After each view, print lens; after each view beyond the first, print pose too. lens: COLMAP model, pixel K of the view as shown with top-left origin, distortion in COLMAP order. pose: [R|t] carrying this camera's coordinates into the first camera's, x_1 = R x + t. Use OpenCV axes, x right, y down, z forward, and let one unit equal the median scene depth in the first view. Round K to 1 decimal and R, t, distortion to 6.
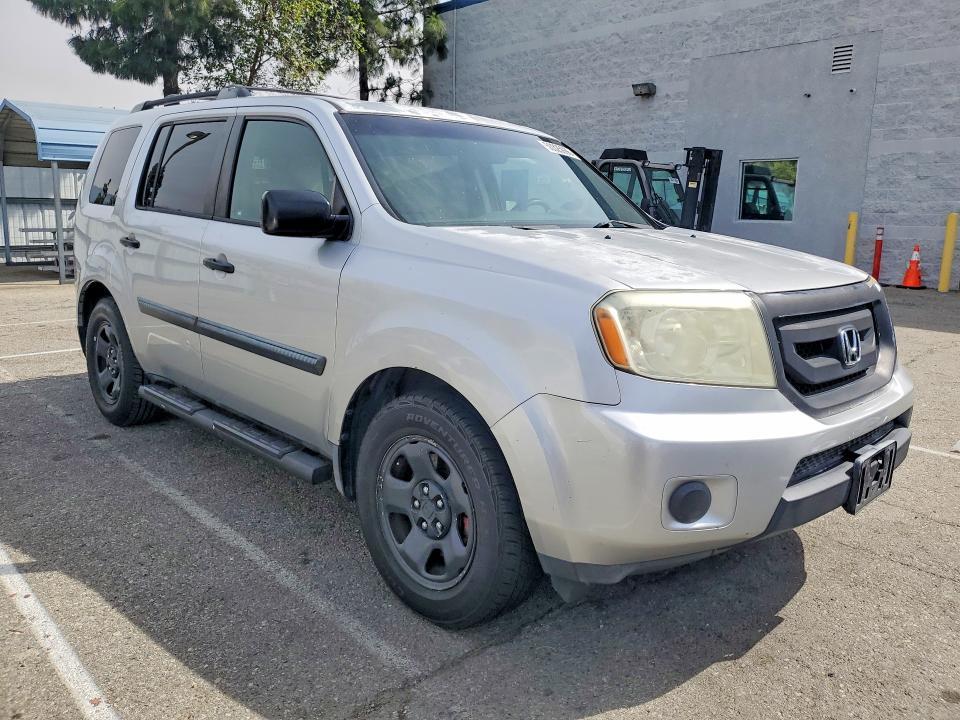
lens RADIAL K [[753.0, 0, 499.5], [0, 753.0, 341.8], [0, 0, 1]] dist [0.013126, -0.003519]
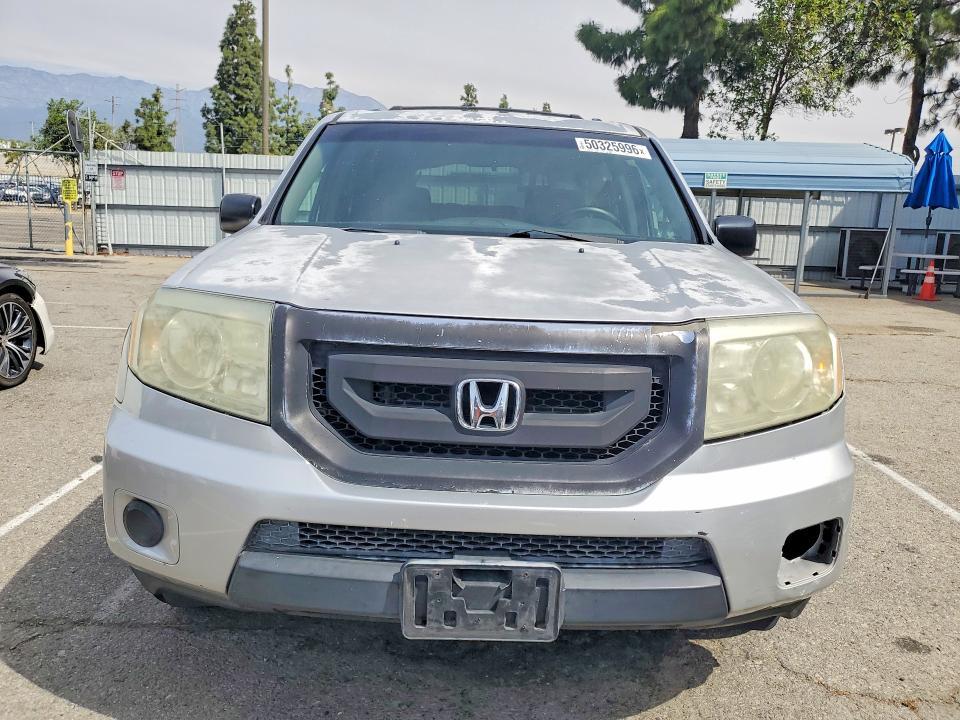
lens RADIAL K [[753.0, 0, 474.2], [0, 753.0, 354.3], [0, 0, 1]] dist [0.013126, -0.003519]
pose [[0.718739, 0.132559, -0.682526, 0.108335], [-0.142563, 0.988897, 0.041934, -0.008063], [0.680507, 0.067163, 0.729657, 0.057496]]
